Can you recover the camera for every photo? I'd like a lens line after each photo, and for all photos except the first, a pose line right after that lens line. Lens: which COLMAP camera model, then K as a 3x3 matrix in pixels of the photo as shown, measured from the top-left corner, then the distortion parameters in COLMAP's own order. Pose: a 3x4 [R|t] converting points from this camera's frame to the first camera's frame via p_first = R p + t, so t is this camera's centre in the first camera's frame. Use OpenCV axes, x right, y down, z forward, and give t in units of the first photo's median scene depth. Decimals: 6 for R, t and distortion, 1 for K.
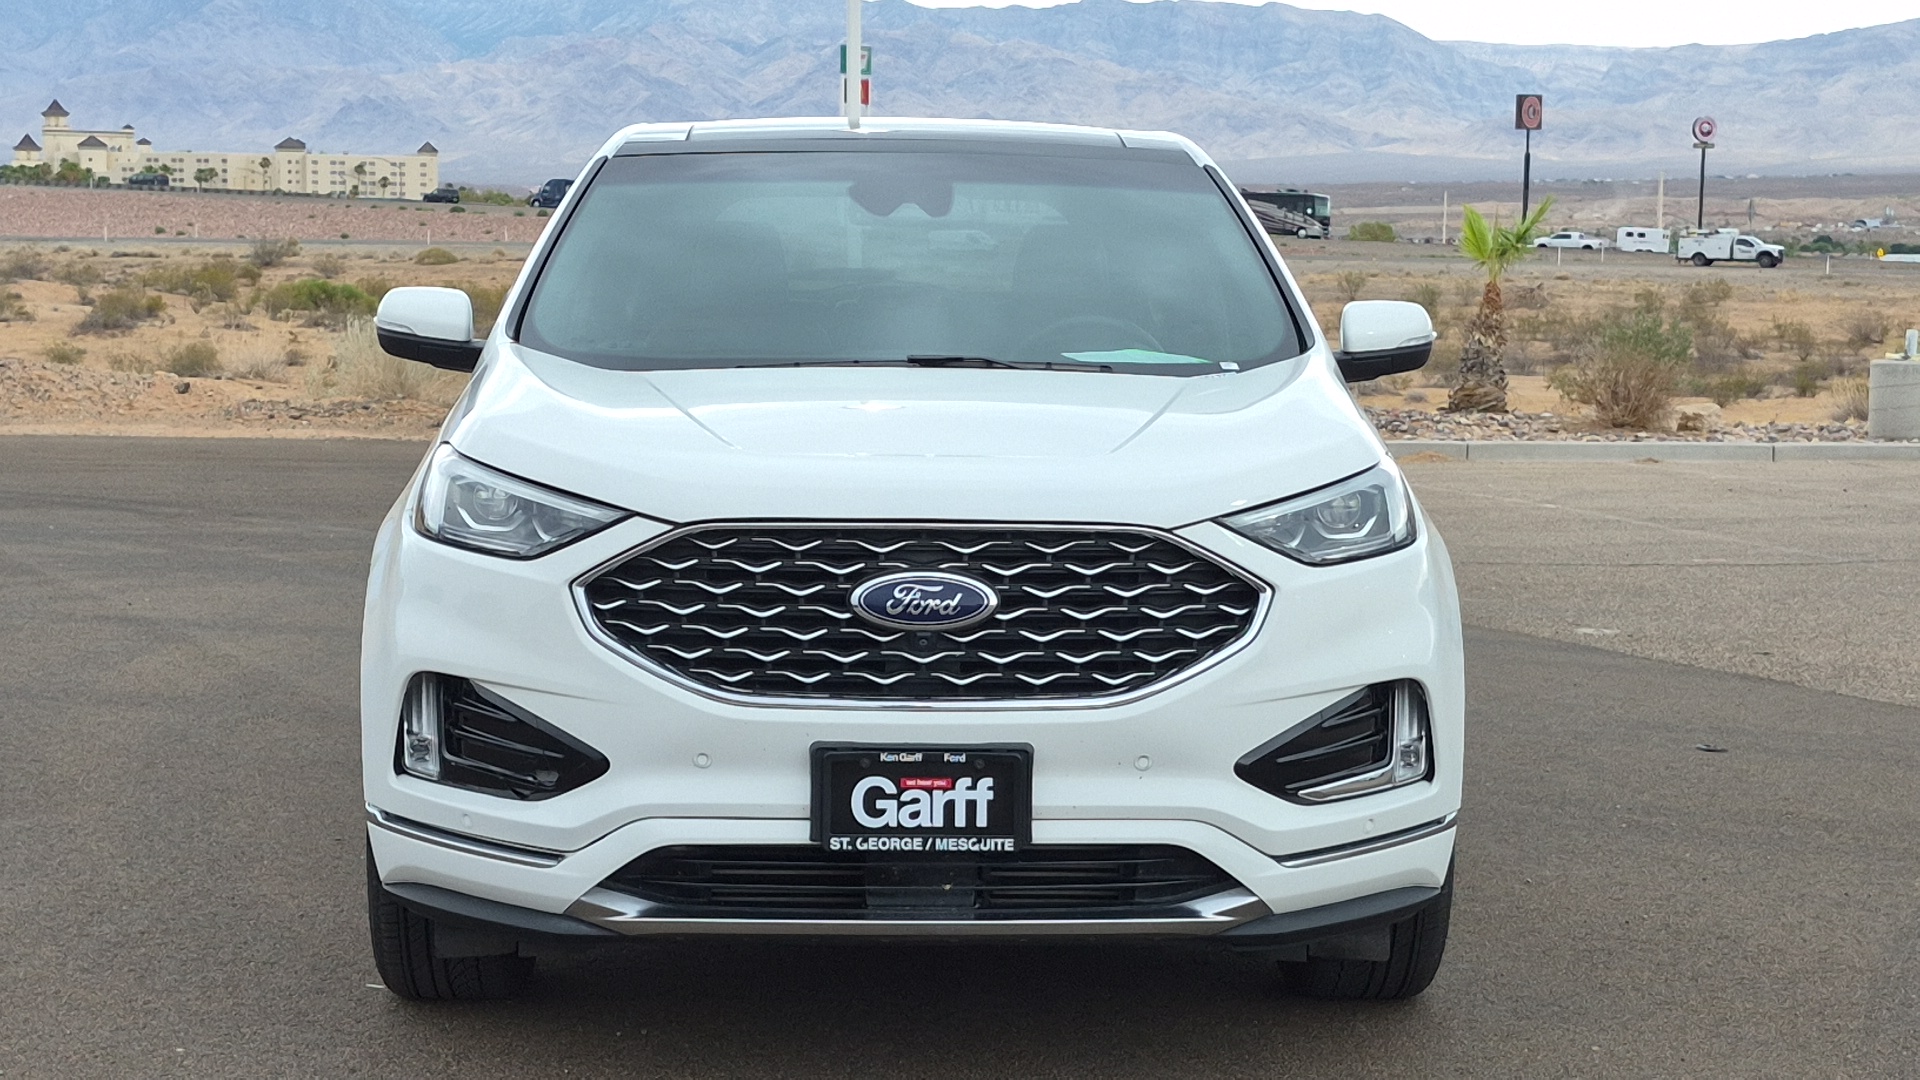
lens RADIAL K [[3403.8, 0, 960.0], [0, 3403.8, 540.0], [0, 0, 1]] dist [0.120750, -0.228945]
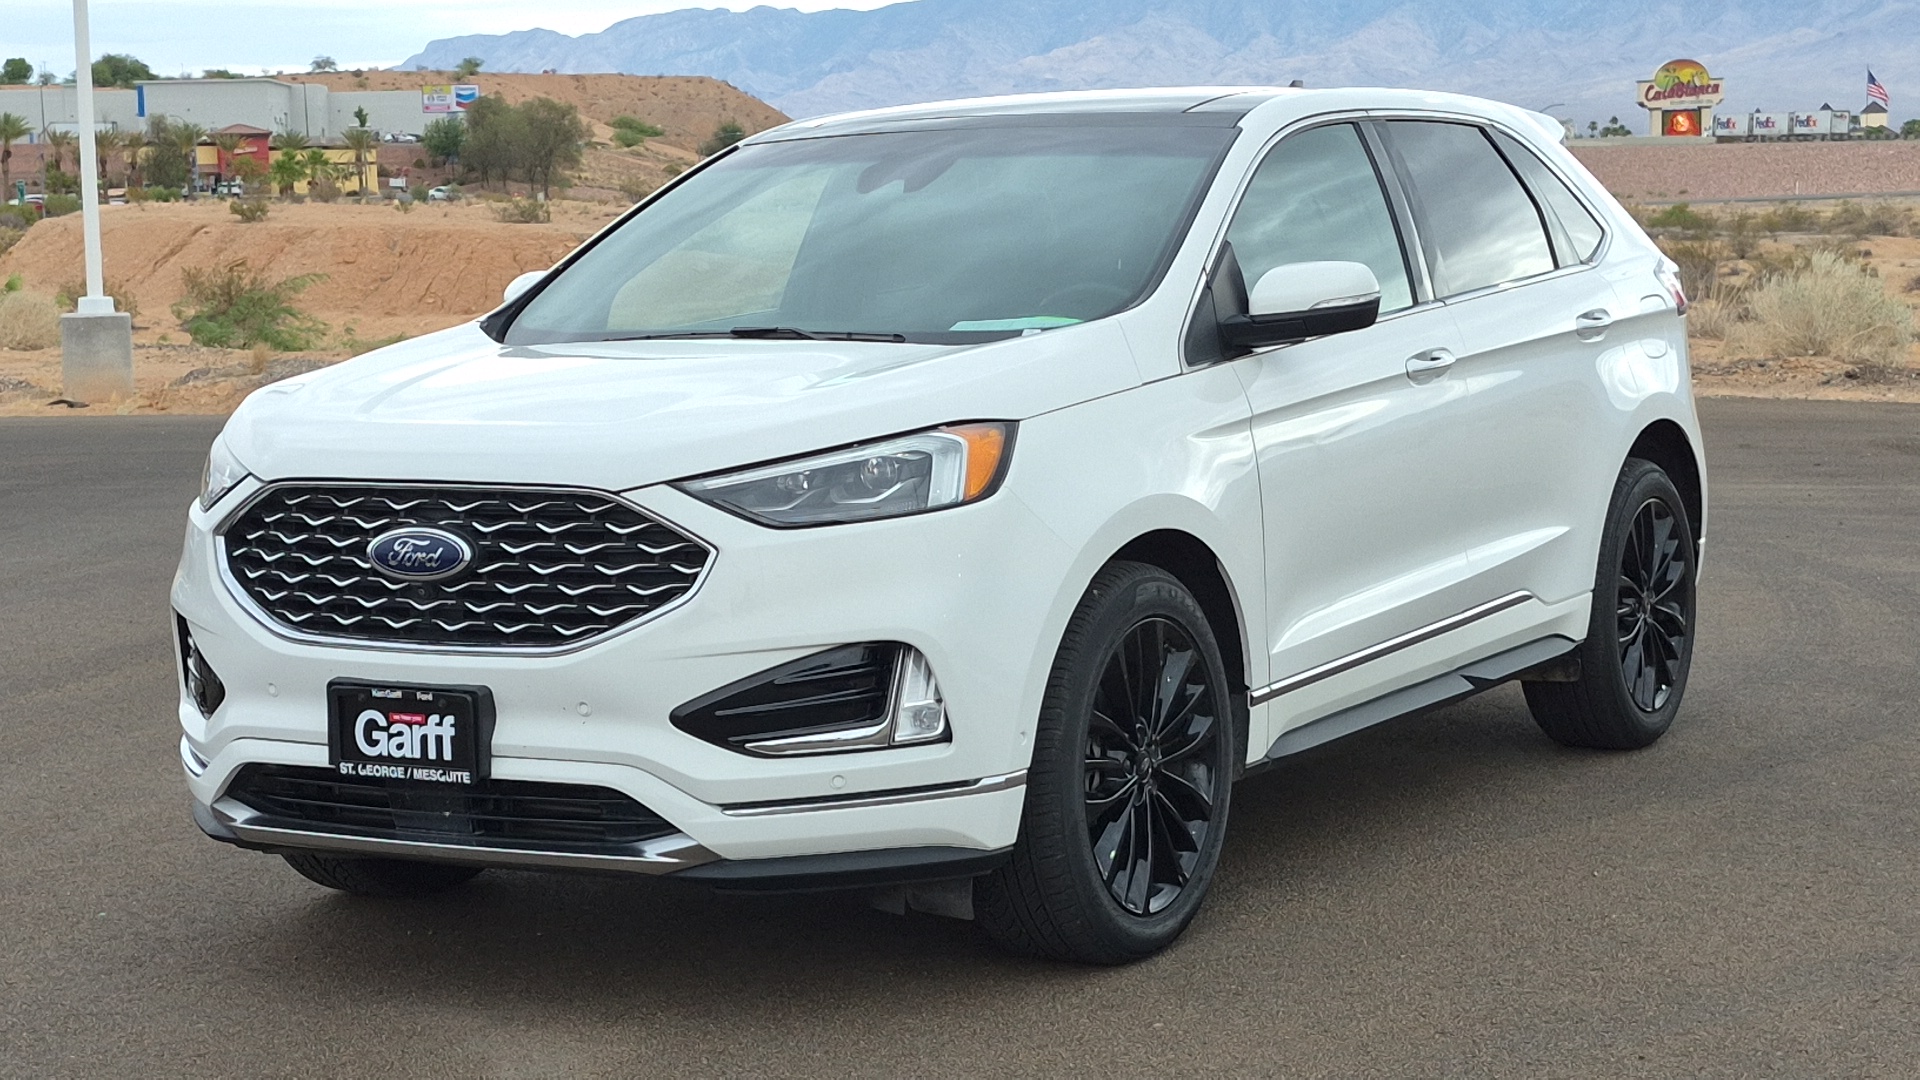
lens RADIAL K [[3403.8, 0, 960.0], [0, 3403.8, 540.0], [0, 0, 1]] dist [0.120750, -0.228945]
pose [[0.847734, 0.019856, -0.530049, 0.725650], [-0.012987, 0.999777, 0.016681, -0.007360], [0.530262, -0.007257, 0.847803, 0.153084]]
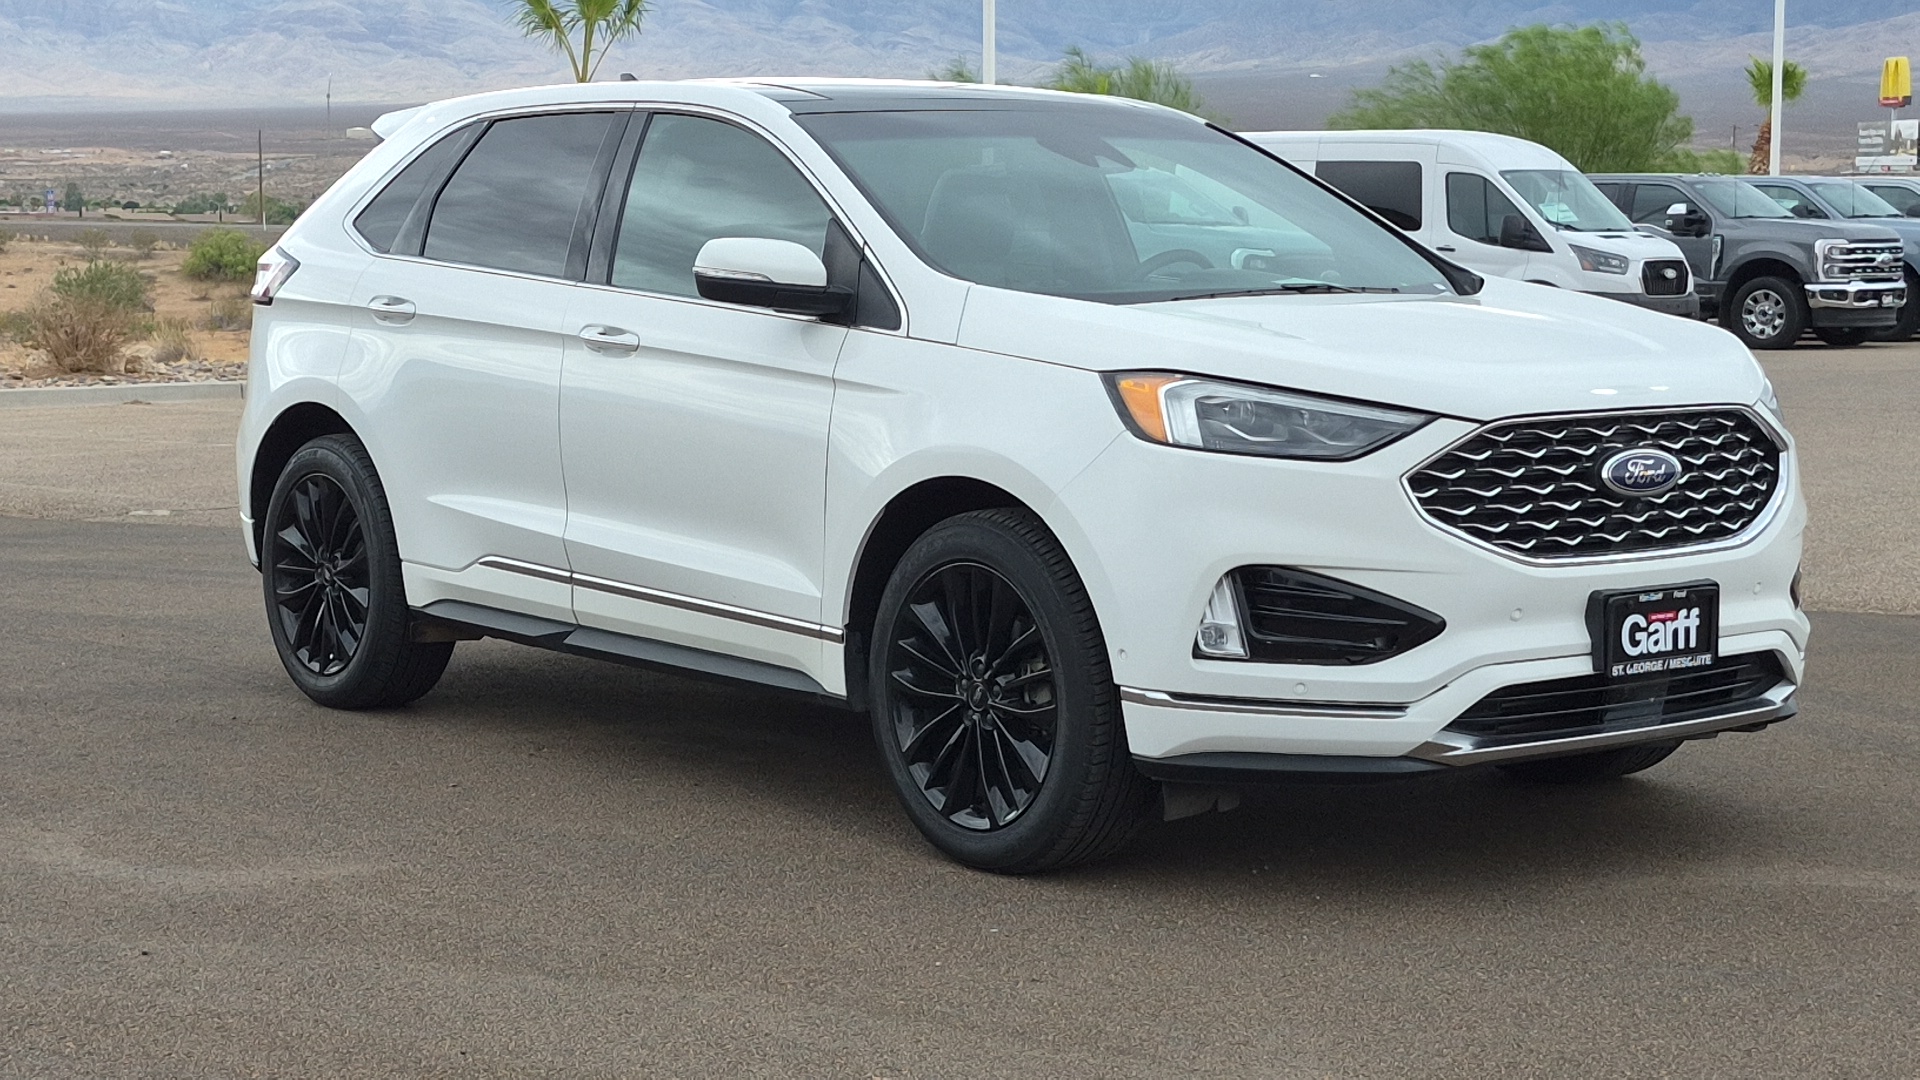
lens RADIAL K [[3403.8, 0, 960.0], [0, 3403.8, 540.0], [0, 0, 1]] dist [0.120750, -0.228945]
pose [[0.809950, -0.072383, 0.582016, -0.945746], [0.063072, 0.997350, 0.036264, -0.018648], [-0.583098, 0.007337, 0.812368, 0.125631]]
